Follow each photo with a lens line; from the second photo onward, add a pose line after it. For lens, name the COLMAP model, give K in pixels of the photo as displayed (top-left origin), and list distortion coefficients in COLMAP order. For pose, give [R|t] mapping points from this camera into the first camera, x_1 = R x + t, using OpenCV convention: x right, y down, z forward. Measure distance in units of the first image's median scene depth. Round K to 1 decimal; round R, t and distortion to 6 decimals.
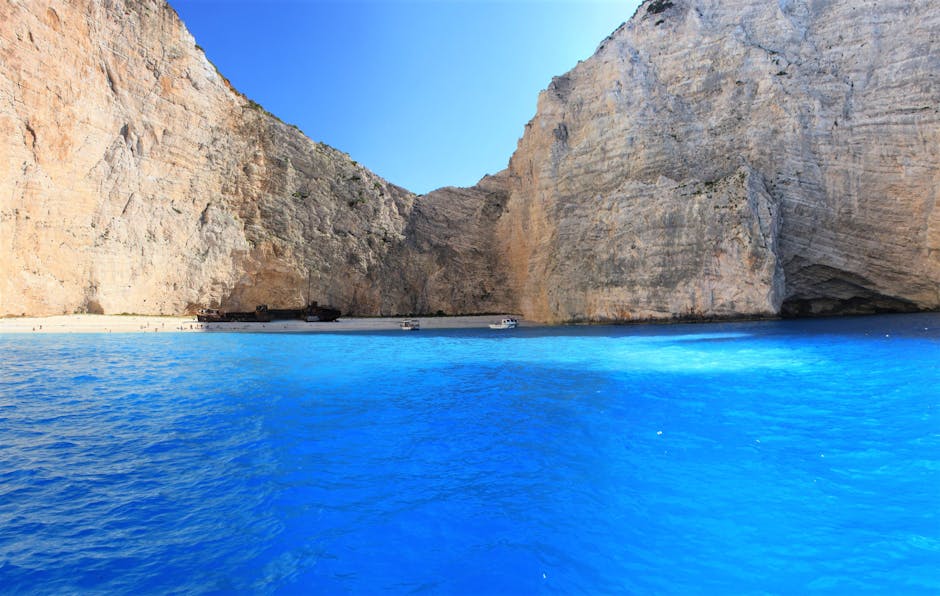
lens RADIAL K [[483.0, 0, 473.4], [0, 483.0, 338.8], [0, 0, 1]] dist [-0.095149, 0.019328]
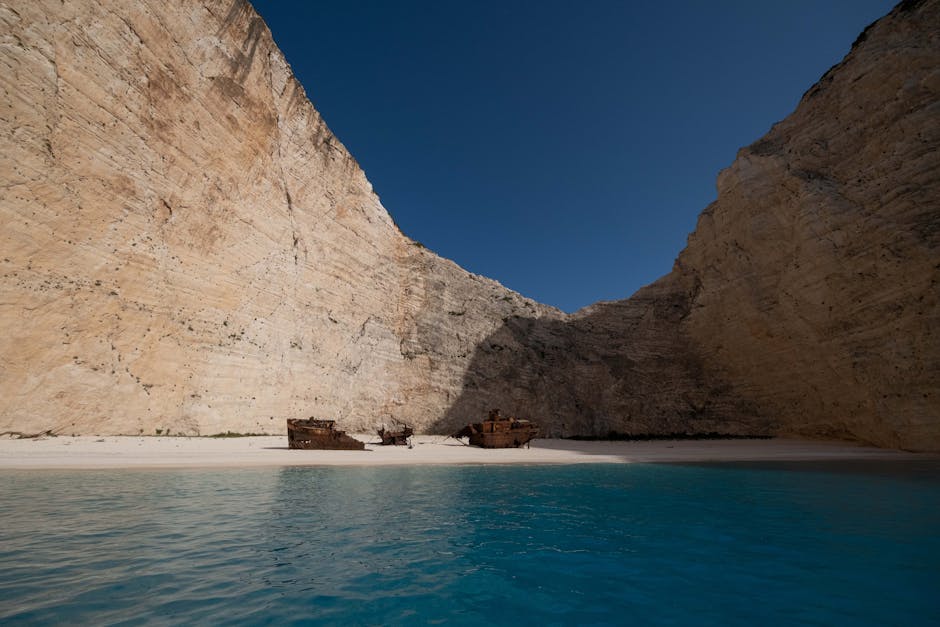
lens RADIAL K [[307.8, 0, 472.2], [0, 307.8, 328.9], [0, 0, 1]] dist [-0.000884, -0.000010]
pose [[0.972494, -0.073078, -0.221168, -0.219846], [-0.017671, 0.923627, -0.382884, -0.022674], [0.232257, 0.376261, 0.896931, 0.496441]]
